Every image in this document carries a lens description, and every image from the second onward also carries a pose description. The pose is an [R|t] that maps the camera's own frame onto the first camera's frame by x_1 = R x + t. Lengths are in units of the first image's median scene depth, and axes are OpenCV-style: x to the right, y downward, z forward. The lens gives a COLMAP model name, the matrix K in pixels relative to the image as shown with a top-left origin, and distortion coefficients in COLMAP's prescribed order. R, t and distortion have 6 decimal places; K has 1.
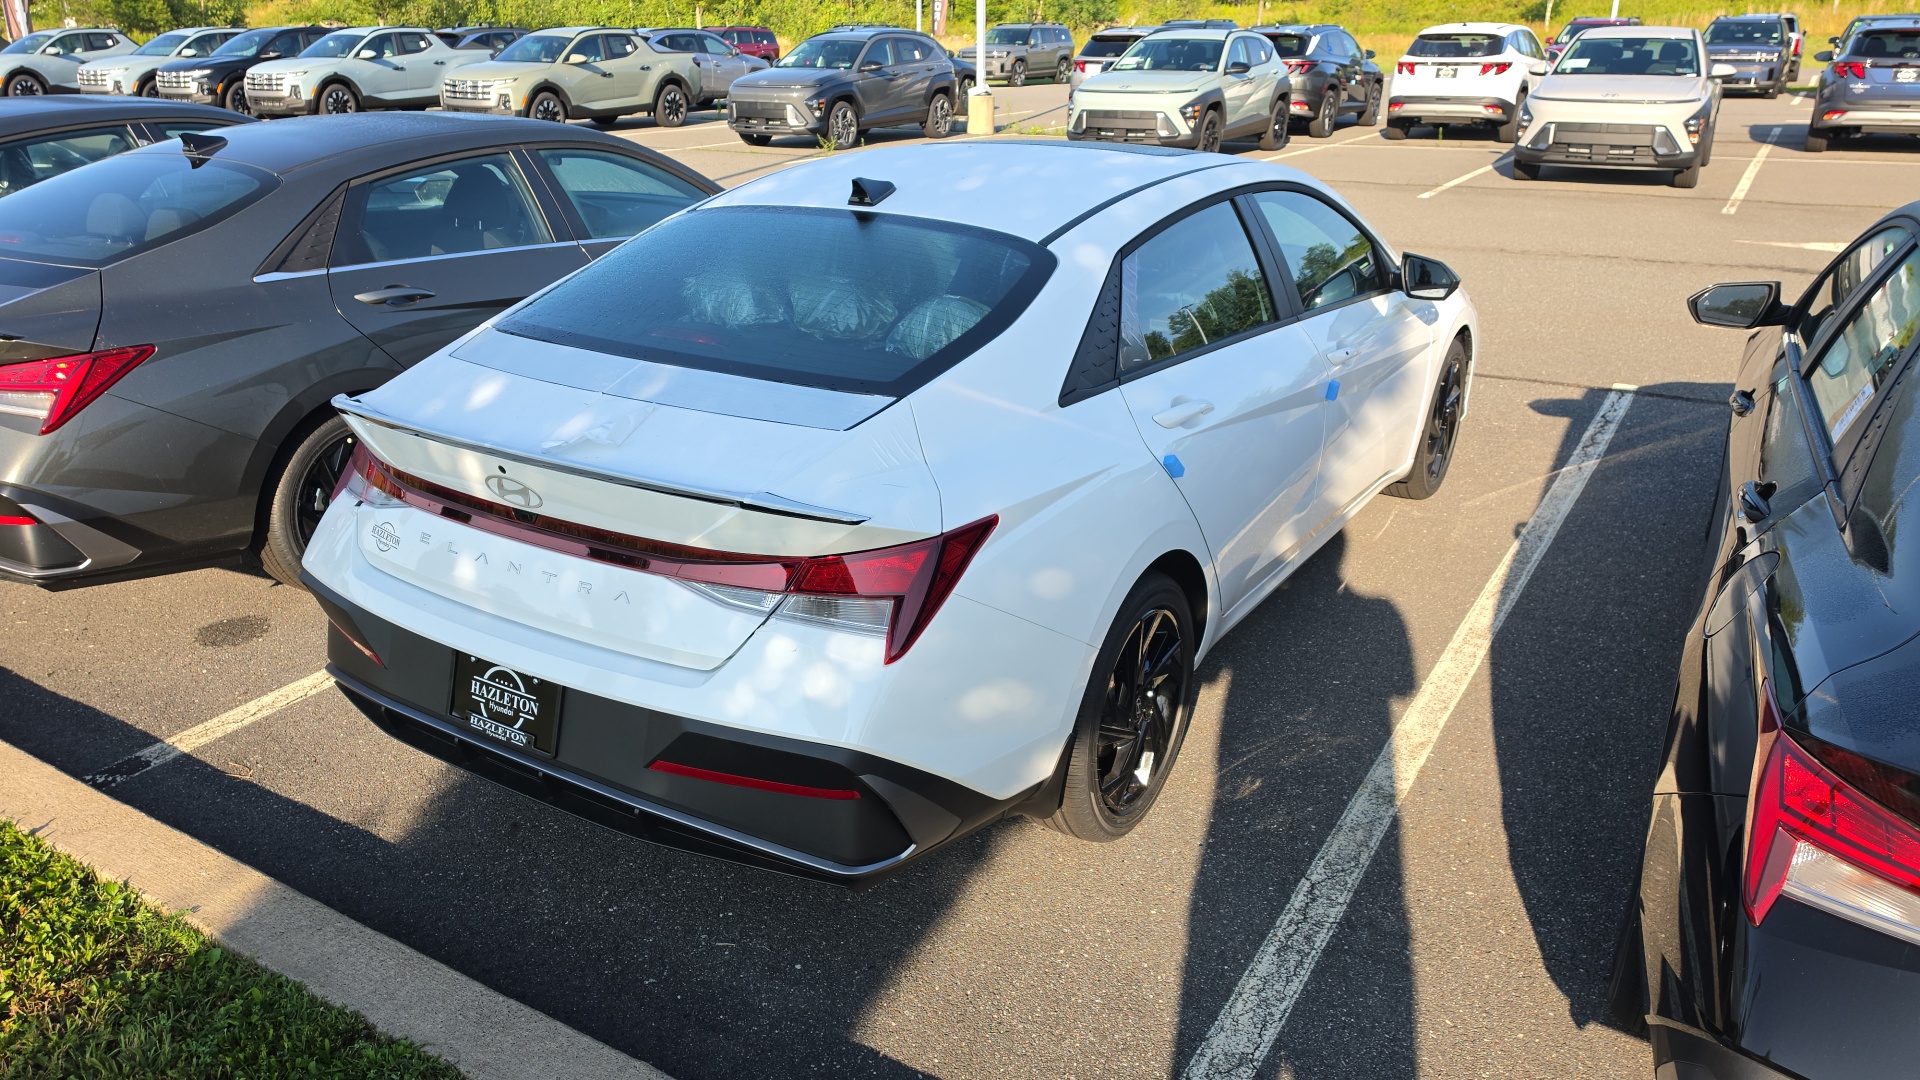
lens RADIAL K [[1321.6, 0, 933.0], [0, 1321.6, 525.5], [0, 0, 1]] dist [0.064221, -0.071290]
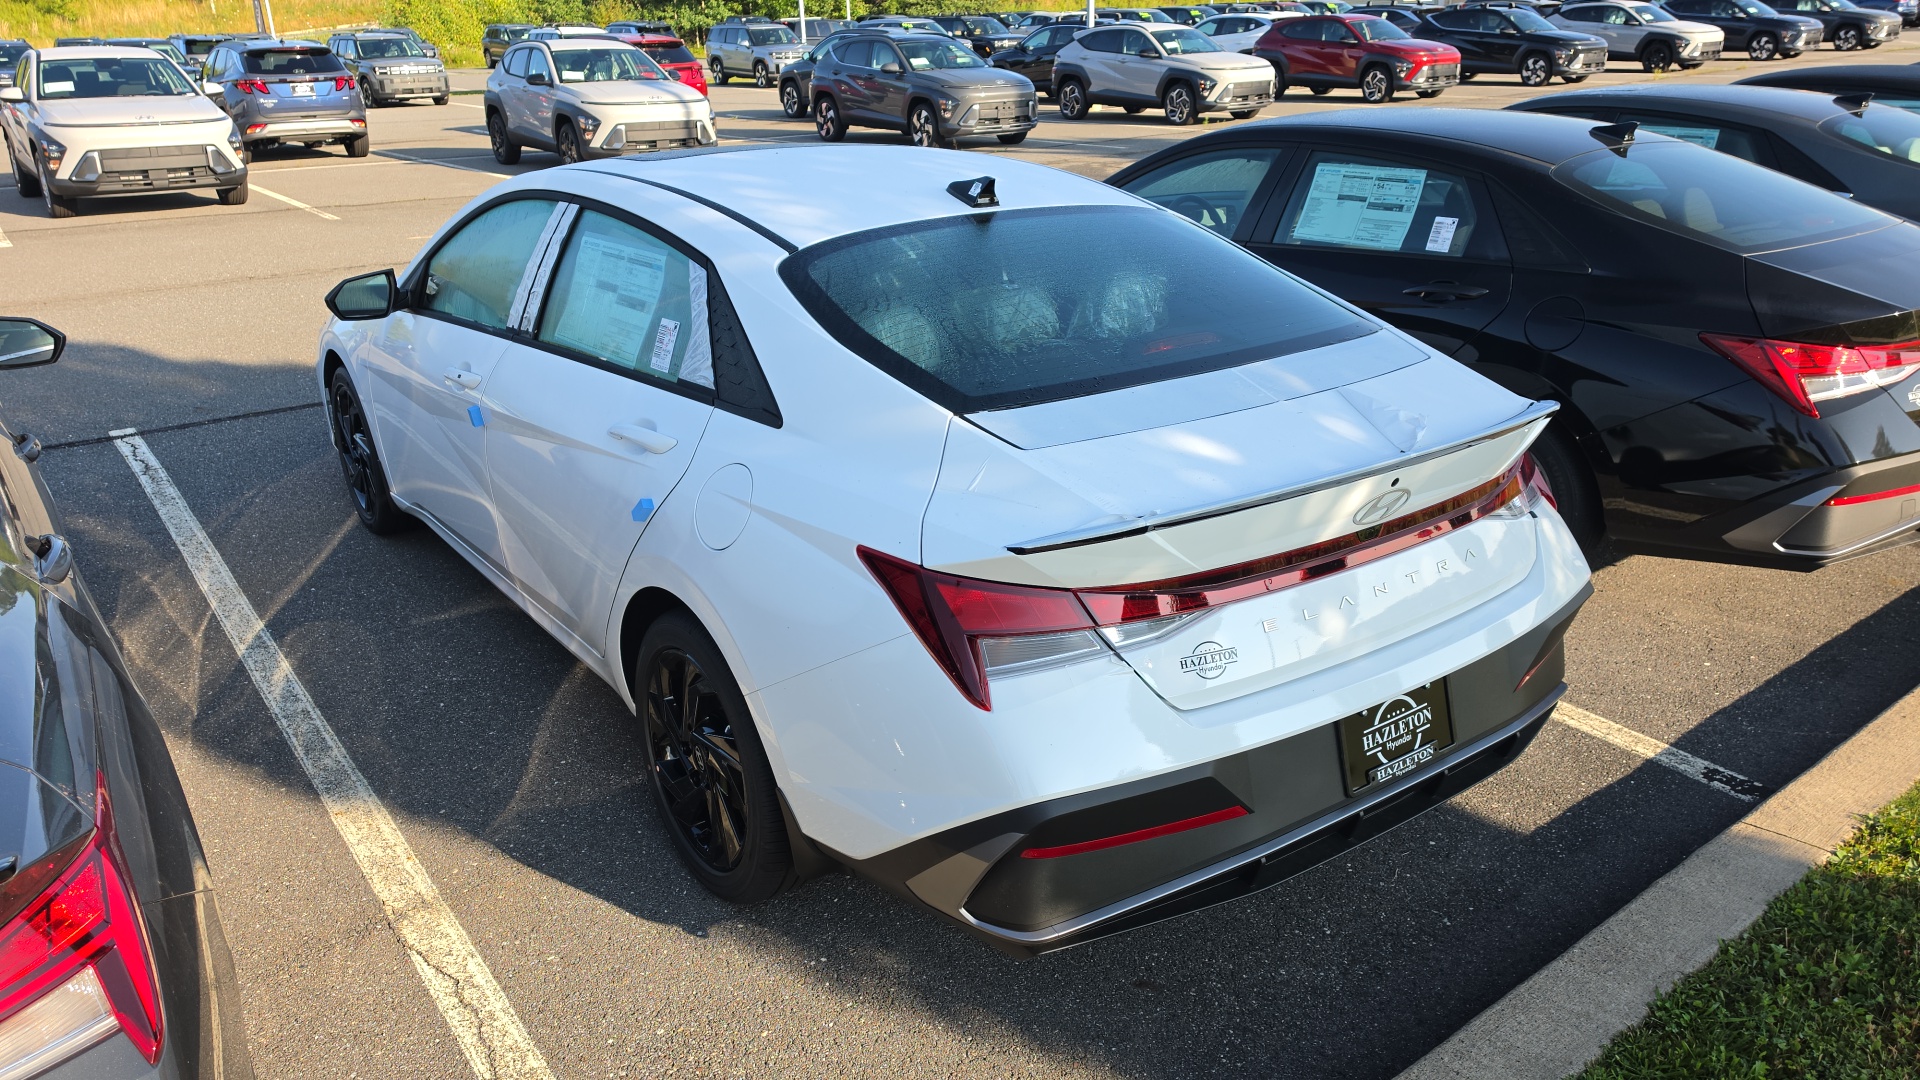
lens RADIAL K [[1321.6, 0, 943.8], [0, 1321.6, 545.2], [0, 0, 1]] dist [0.064221, -0.071290]
pose [[0.361794, -0.330066, 0.871872, -0.183410], [0.334504, 0.918911, 0.209067, -0.043727], [-0.870179, 0.216005, 0.442866, 0.127990]]
